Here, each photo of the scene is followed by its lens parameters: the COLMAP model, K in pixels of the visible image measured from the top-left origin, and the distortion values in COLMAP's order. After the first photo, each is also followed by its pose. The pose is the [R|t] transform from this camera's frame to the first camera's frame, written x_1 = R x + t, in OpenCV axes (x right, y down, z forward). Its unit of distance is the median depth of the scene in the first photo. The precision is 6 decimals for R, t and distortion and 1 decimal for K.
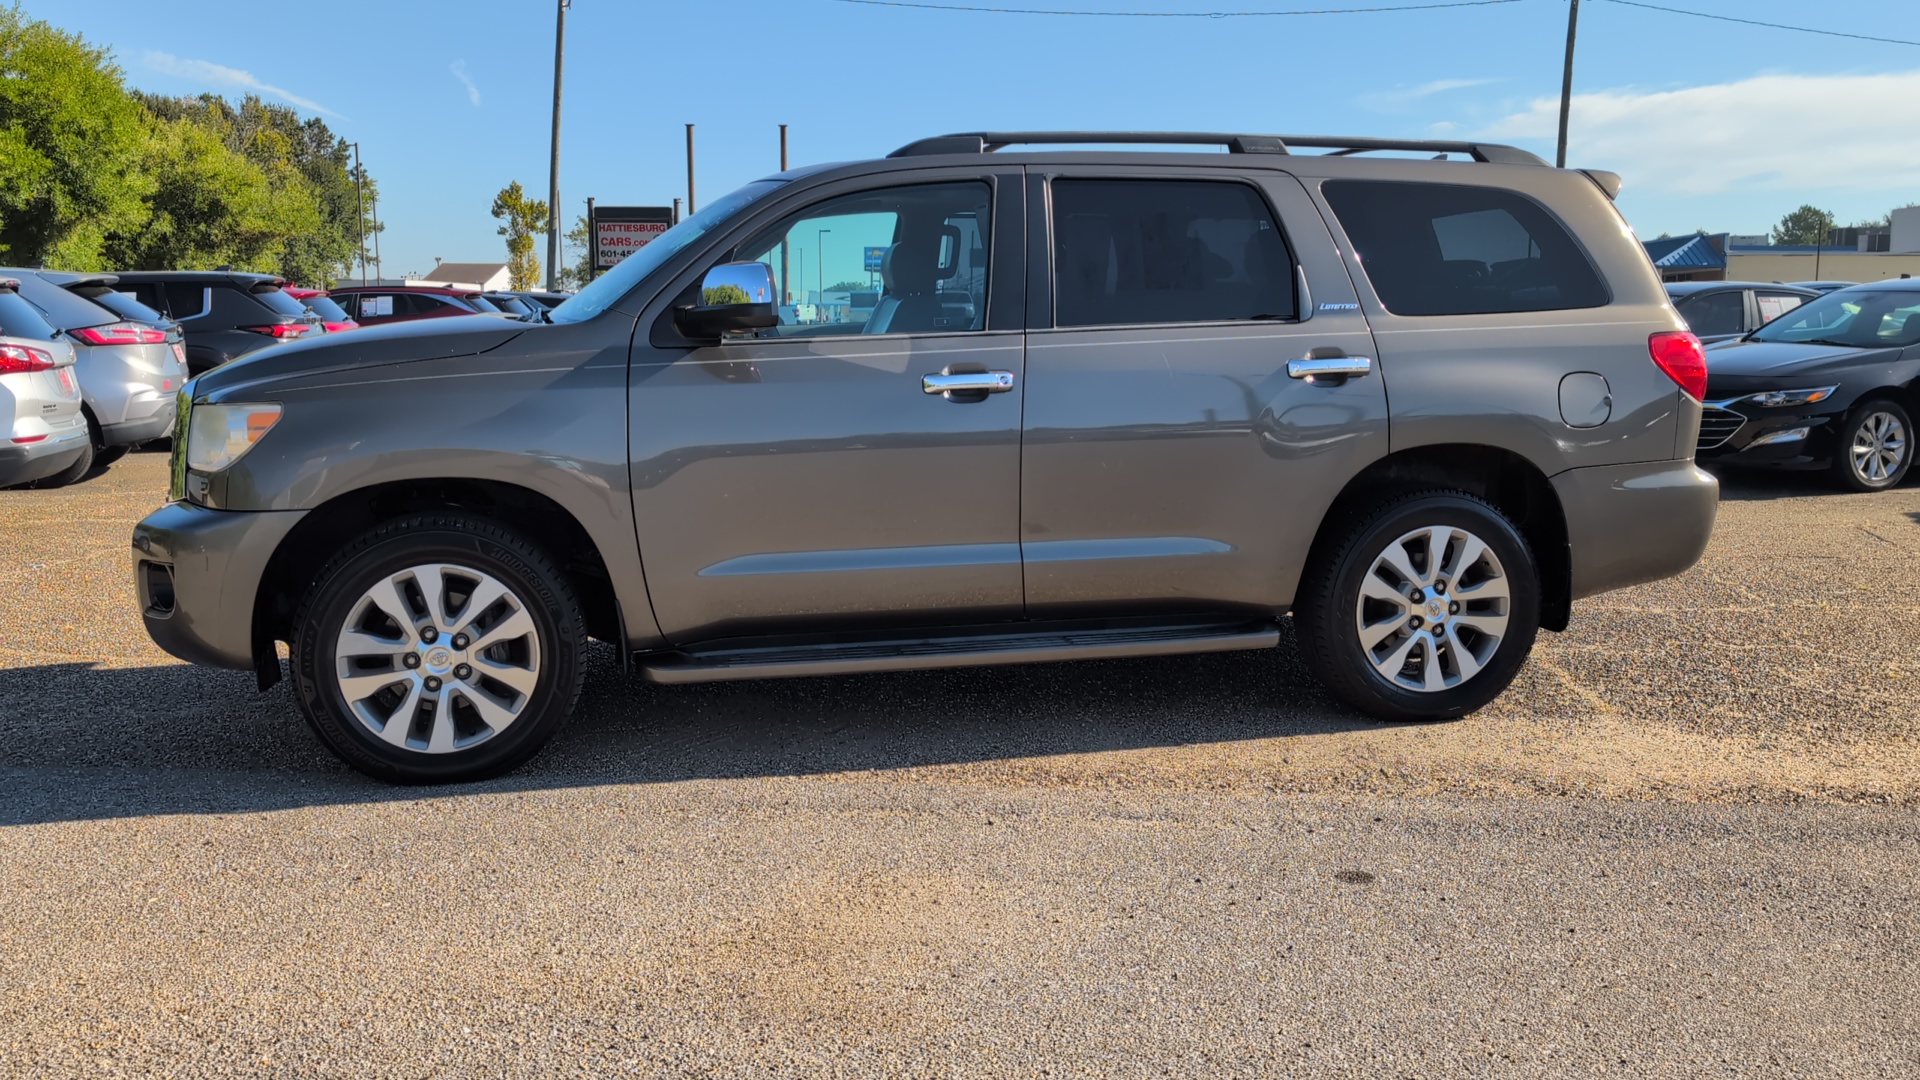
lens RADIAL K [[1625.4, 0, 960.0], [0, 1625.4, 540.0], [0, 0, 1]] dist [0.063520, -0.113464]
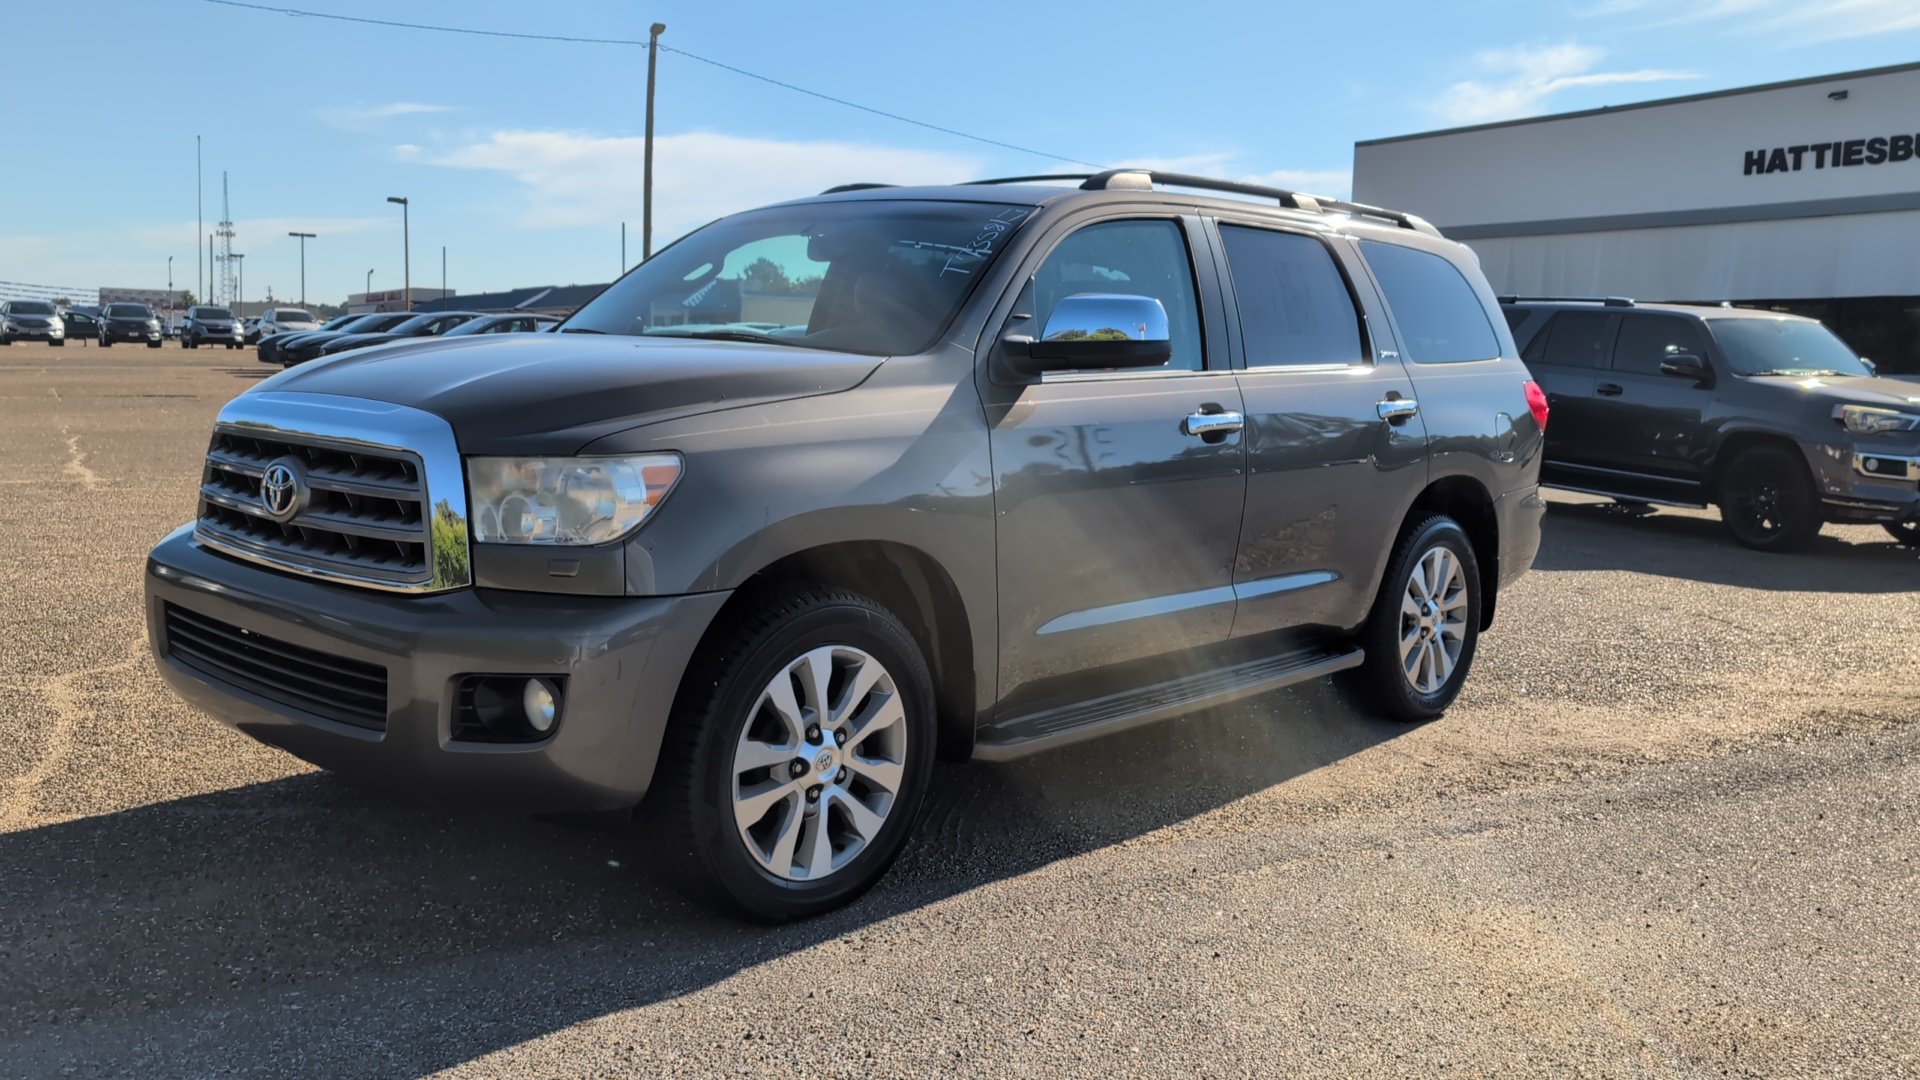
lens RADIAL K [[1625.4, 0, 960.0], [0, 1625.4, 540.0], [0, 0, 1]] dist [0.063520, -0.113464]
pose [[0.823161, -0.041920, 0.566259, -0.626680], [0.050073, 0.998745, 0.001147, -0.031440], [-0.565596, 0.027409, 0.824227, 0.246608]]
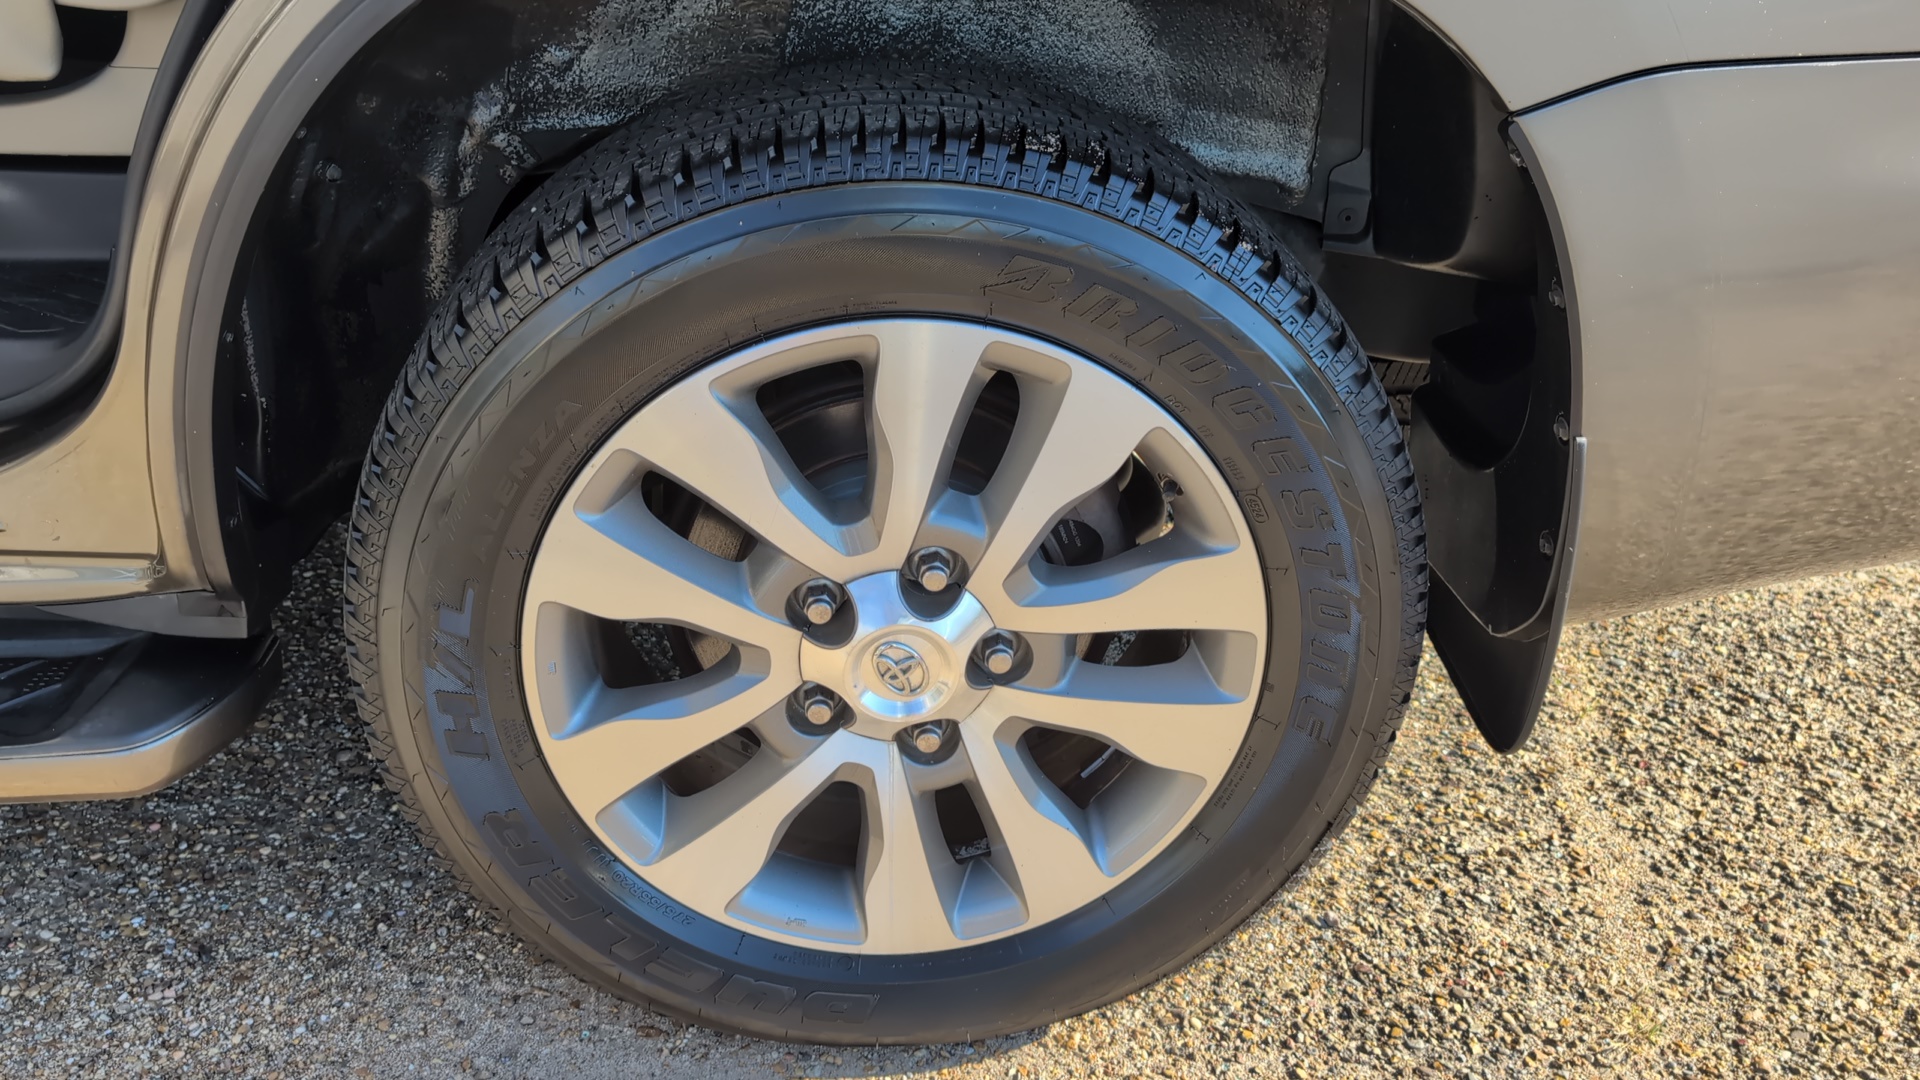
lens RADIAL K [[1625.4, 0, 960.0], [0, 1625.4, 540.0], [0, 0, 1]] dist [0.063520, -0.113464]
pose [[0.987298, 0.104325, -0.119831, 0.324580], [-0.057984, 0.938789, 0.339578, -0.052145], [0.147922, -0.328317, 0.932913, 0.796499]]
